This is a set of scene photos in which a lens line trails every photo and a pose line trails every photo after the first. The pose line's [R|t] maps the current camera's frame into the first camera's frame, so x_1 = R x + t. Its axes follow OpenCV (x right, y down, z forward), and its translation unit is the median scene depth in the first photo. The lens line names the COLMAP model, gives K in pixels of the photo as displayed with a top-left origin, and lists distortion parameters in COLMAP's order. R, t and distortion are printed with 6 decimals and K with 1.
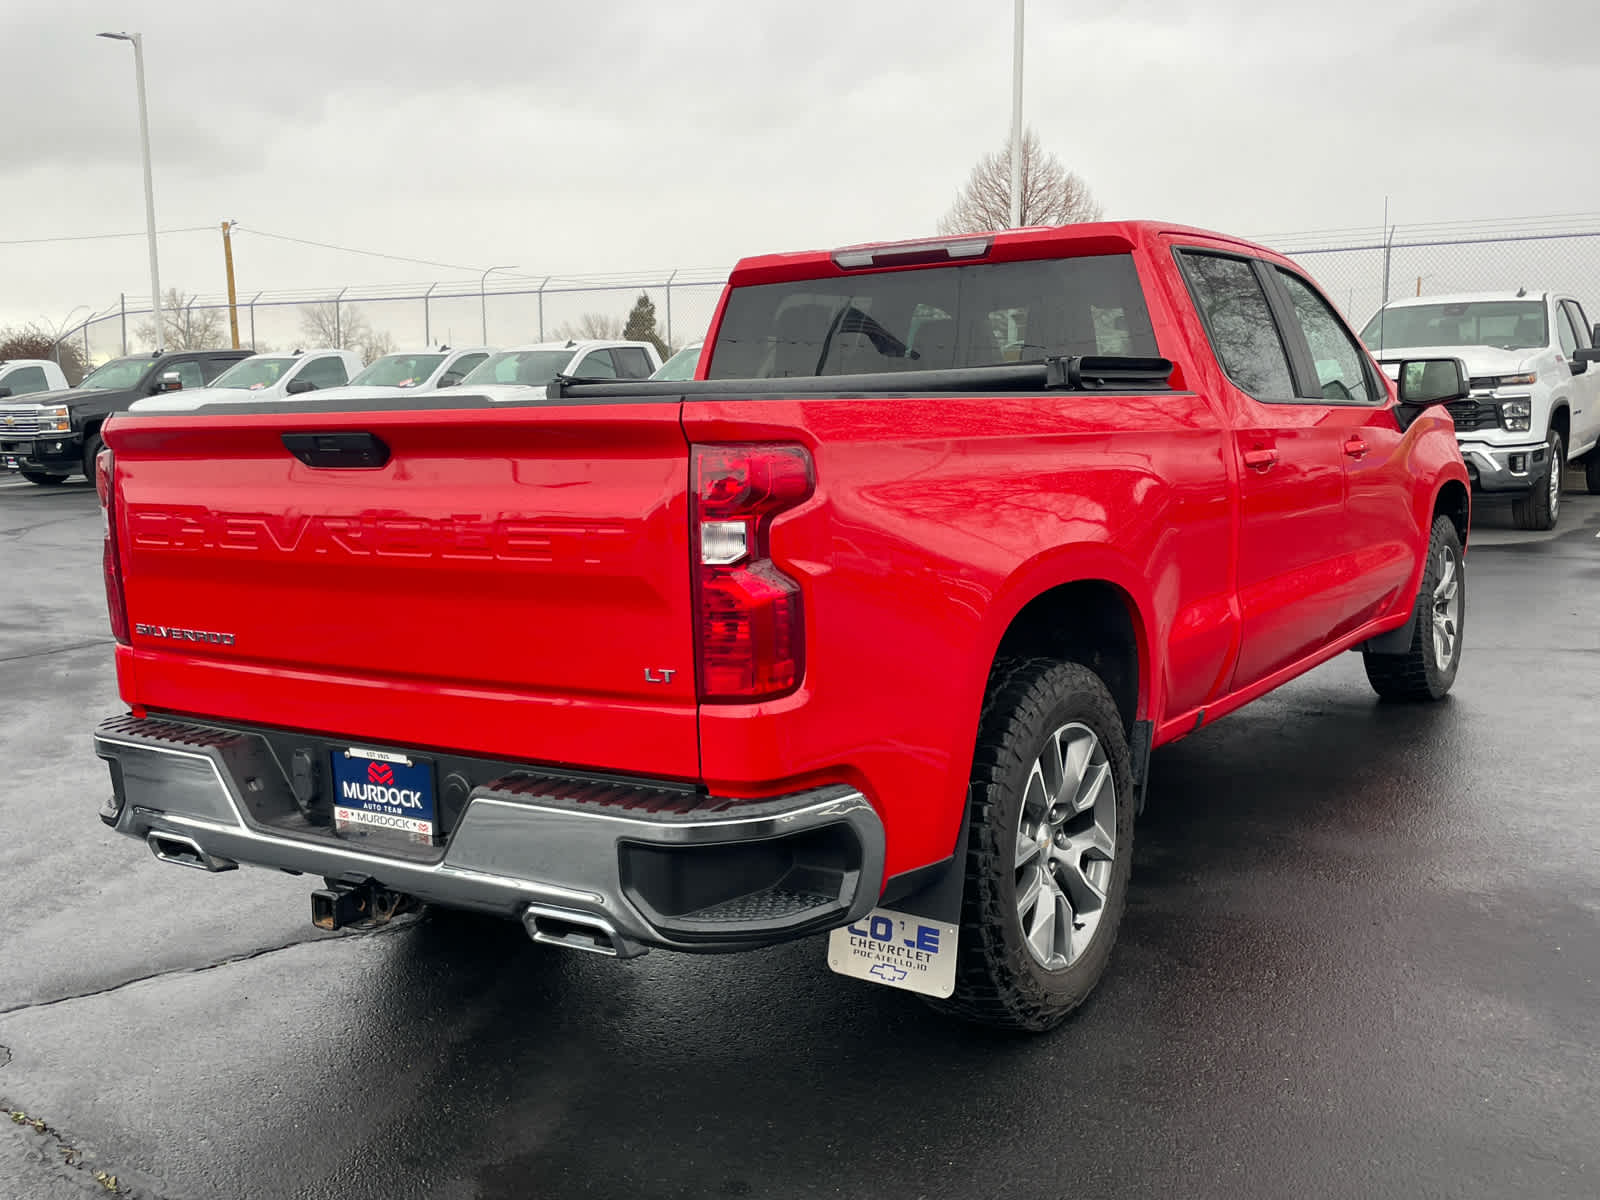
lens RADIAL K [[1543.0, 0, 818.6], [0, 1543.0, 589.3], [0, 0, 1]] dist [0.062120, 0.000000]
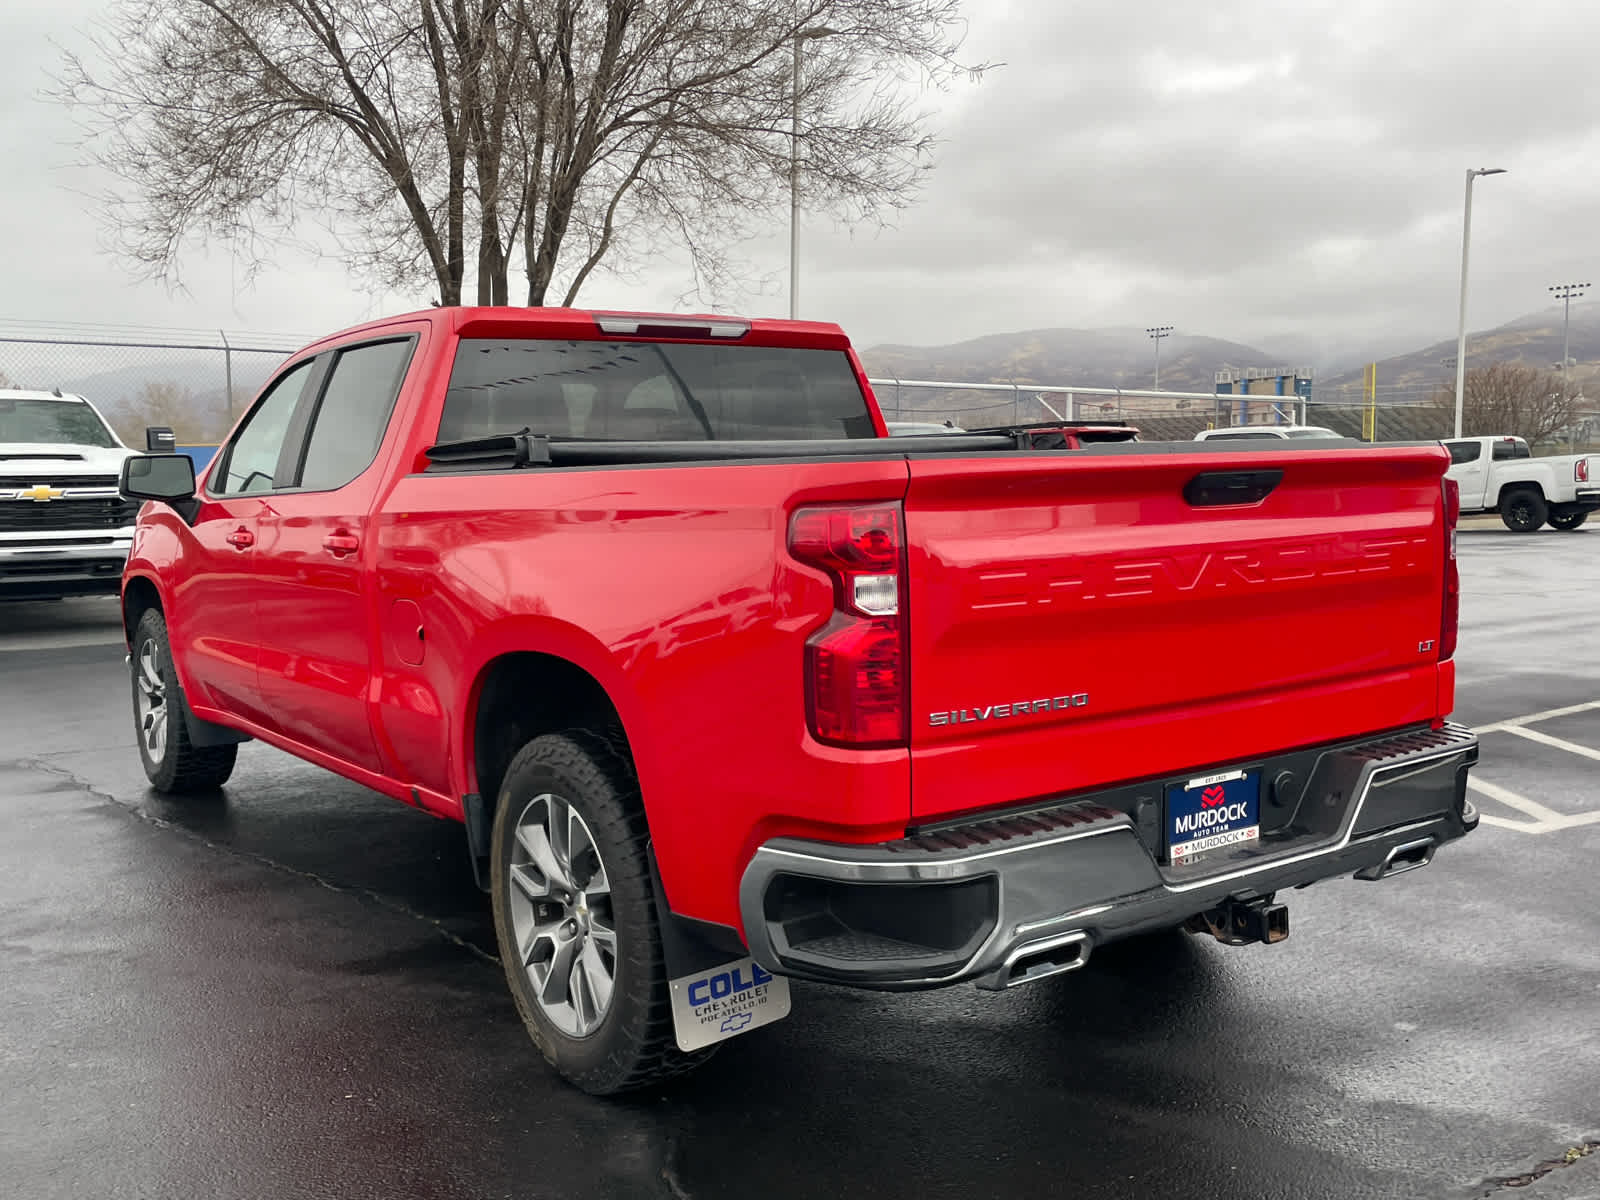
lens RADIAL K [[1543.0, 0, 808.2], [0, 1543.0, 593.0], [0, 0, 1]] dist [0.062120, 0.000000]
pose [[0.370261, -0.060113, 0.926981, -1.321862], [0.125519, 0.991990, 0.014194, -0.065890], [-0.920409, 0.111098, 0.374840, 0.827099]]
